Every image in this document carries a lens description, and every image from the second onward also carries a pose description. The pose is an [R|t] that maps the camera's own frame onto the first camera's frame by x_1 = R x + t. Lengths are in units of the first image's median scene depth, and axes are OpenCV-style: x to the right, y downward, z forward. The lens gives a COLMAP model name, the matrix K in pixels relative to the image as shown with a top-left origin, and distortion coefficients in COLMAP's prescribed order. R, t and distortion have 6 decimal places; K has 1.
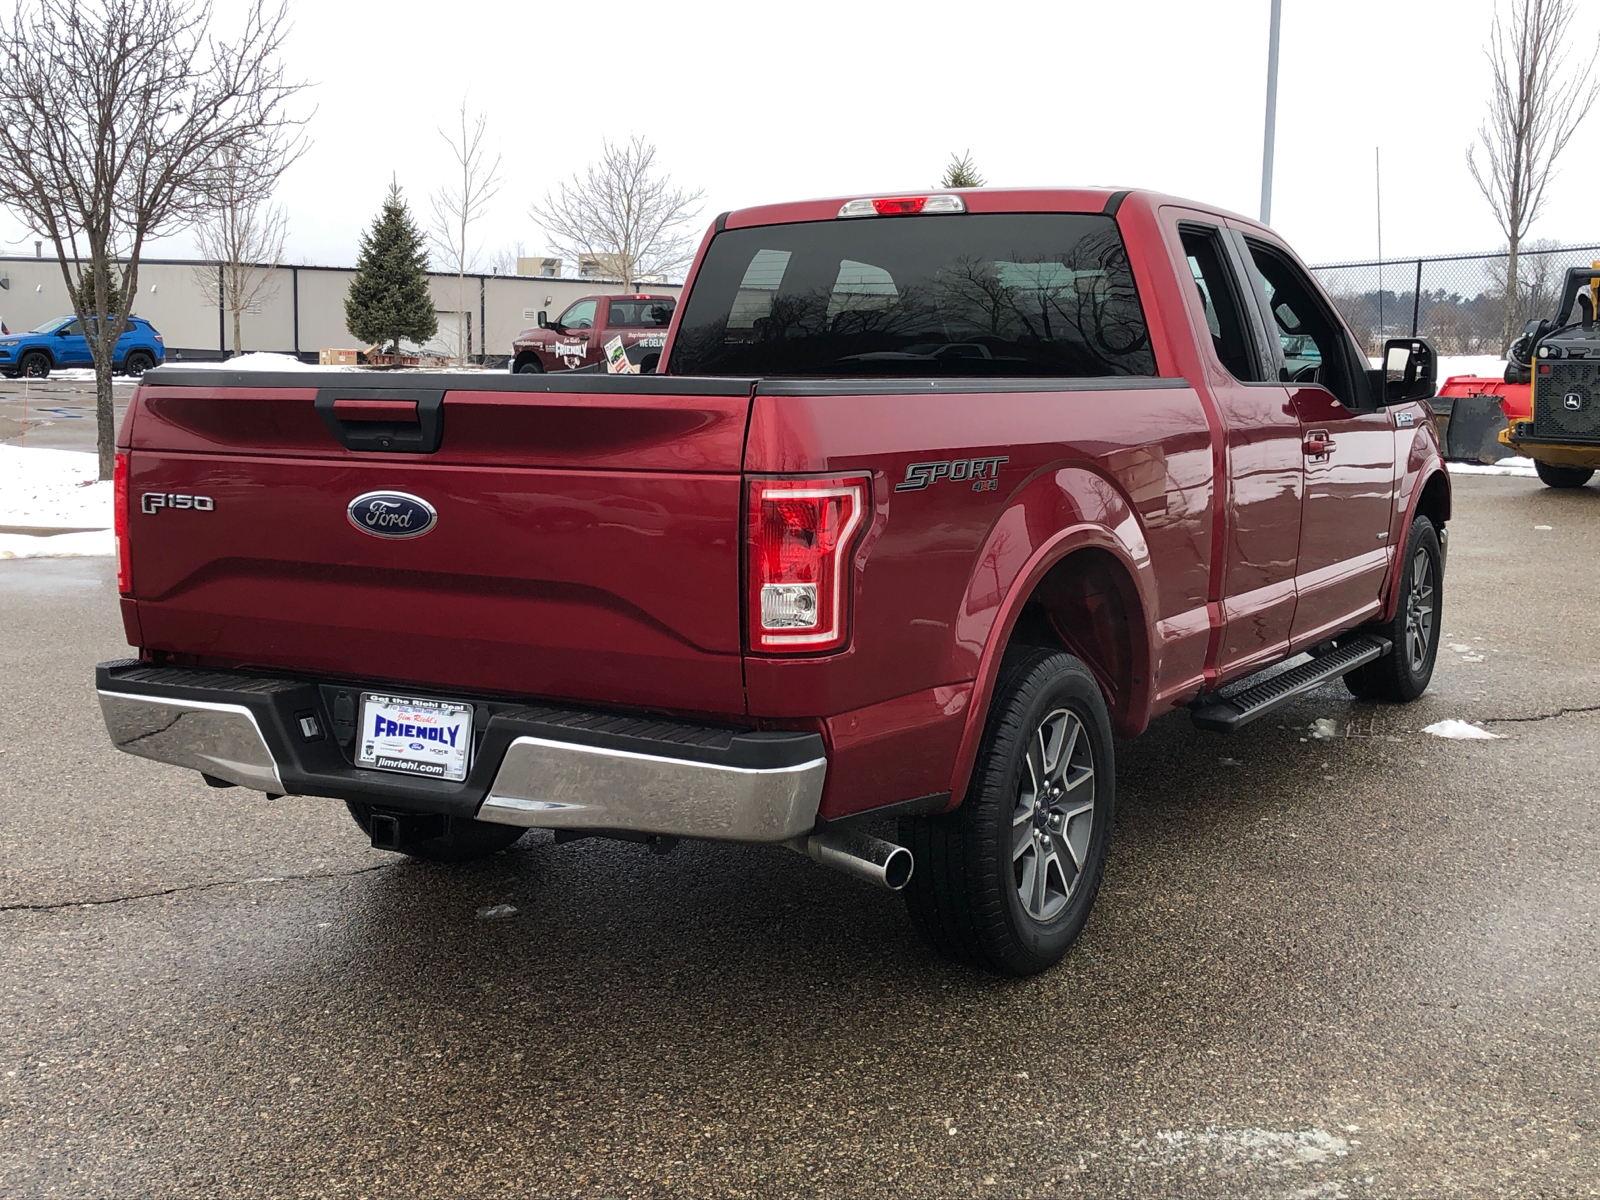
lens RADIAL K [[1880.0, 0, 797.2], [0, 1880.0, 556.7], [0, 0, 1]] dist [0.150936, -0.461251]
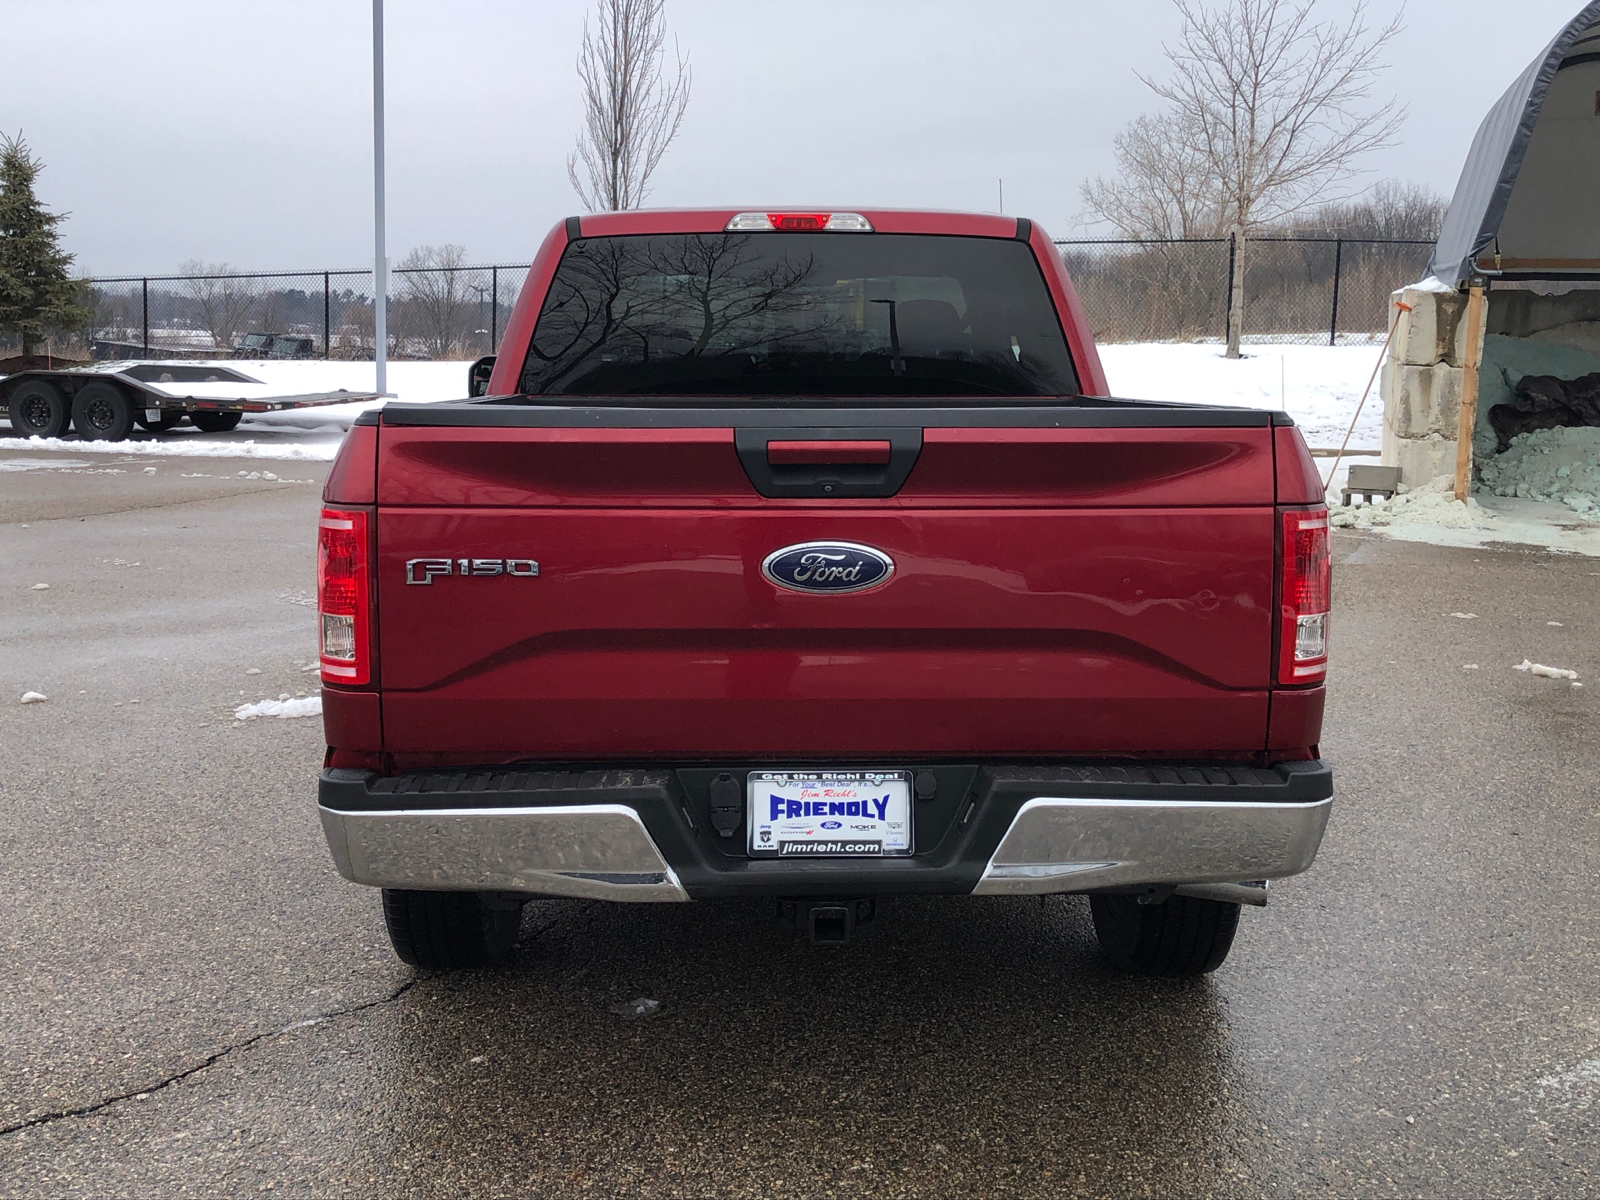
lens RADIAL K [[1880.0, 0, 797.2], [0, 1880.0, 556.7], [0, 0, 1]] dist [0.150936, -0.461251]
pose [[0.849820, -0.055953, 0.524094, -0.632716], [0.055396, 0.998324, 0.016758, -0.039521], [-0.524154, 0.014791, 0.851495, 0.232686]]
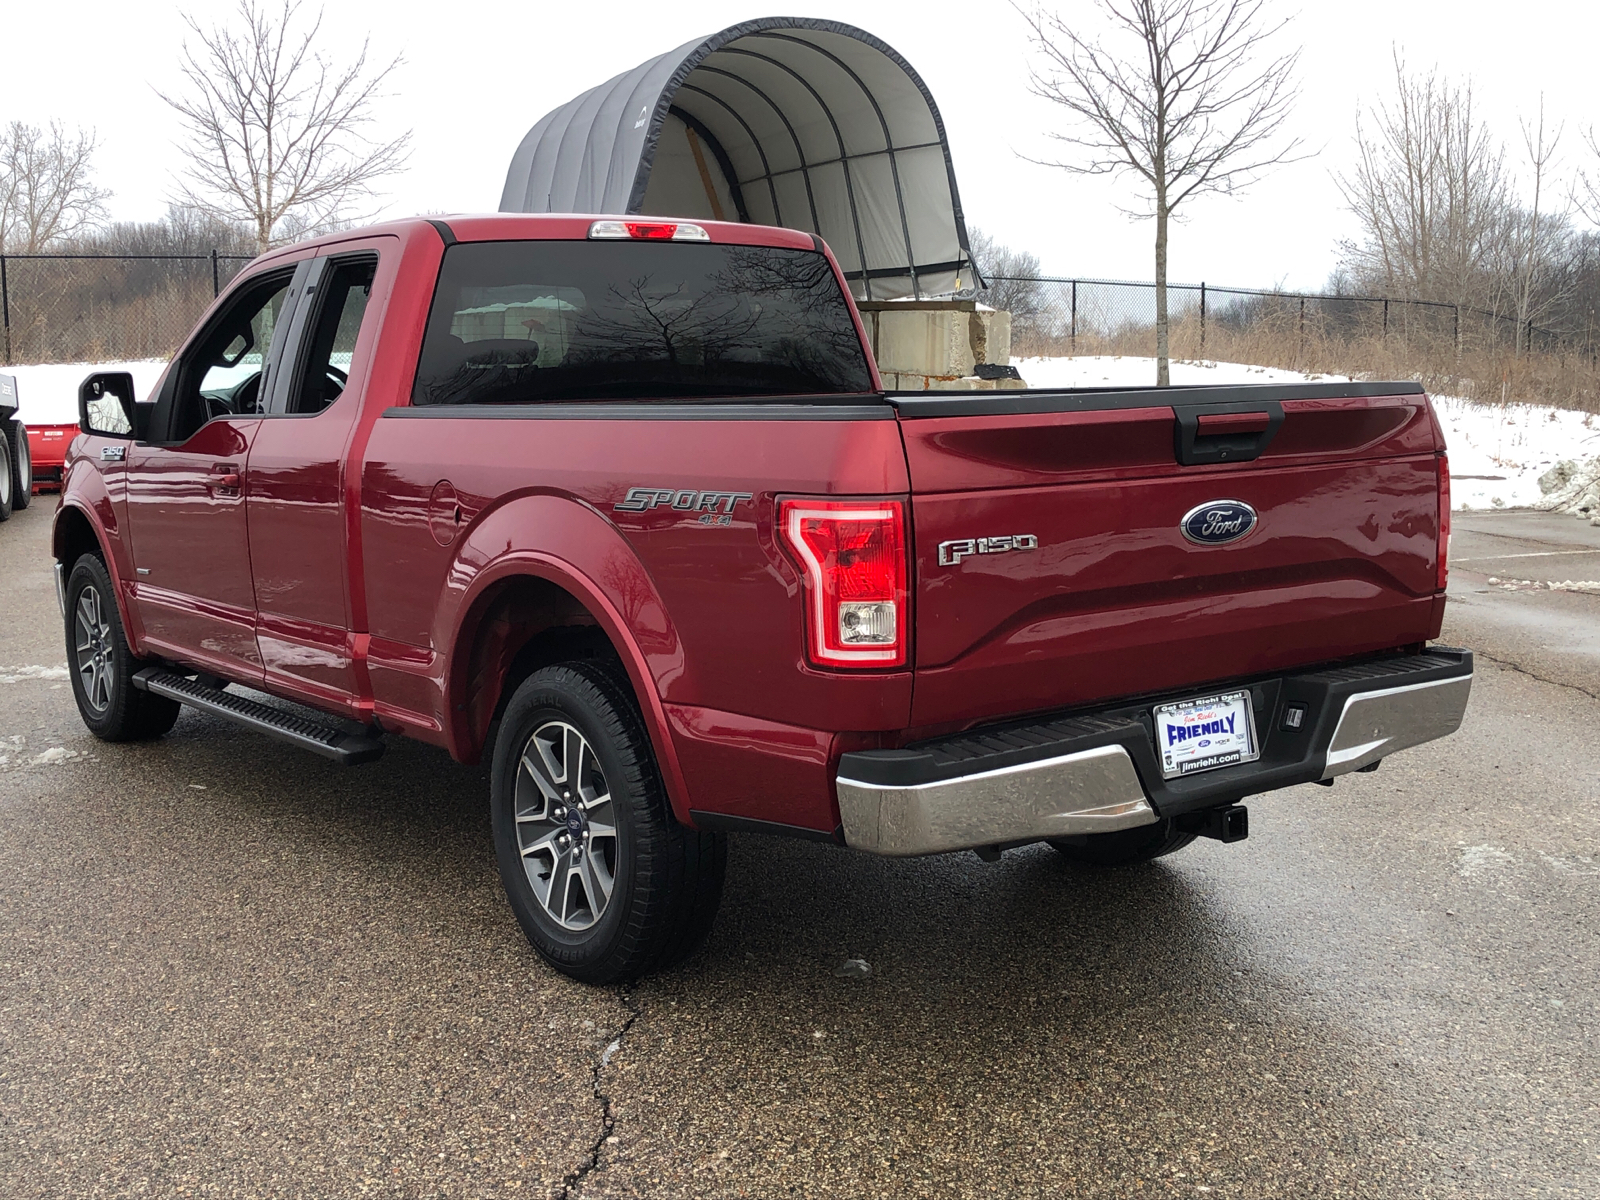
lens RADIAL K [[1880.0, 0, 797.2], [0, 1880.0, 556.7], [0, 0, 1]] dist [0.150936, -0.461251]
pose [[0.389481, -0.103921, 0.915153, -1.163698], [0.120317, 0.990841, 0.061310, -0.088258], [-0.913142, 0.086229, 0.398417, 0.730377]]
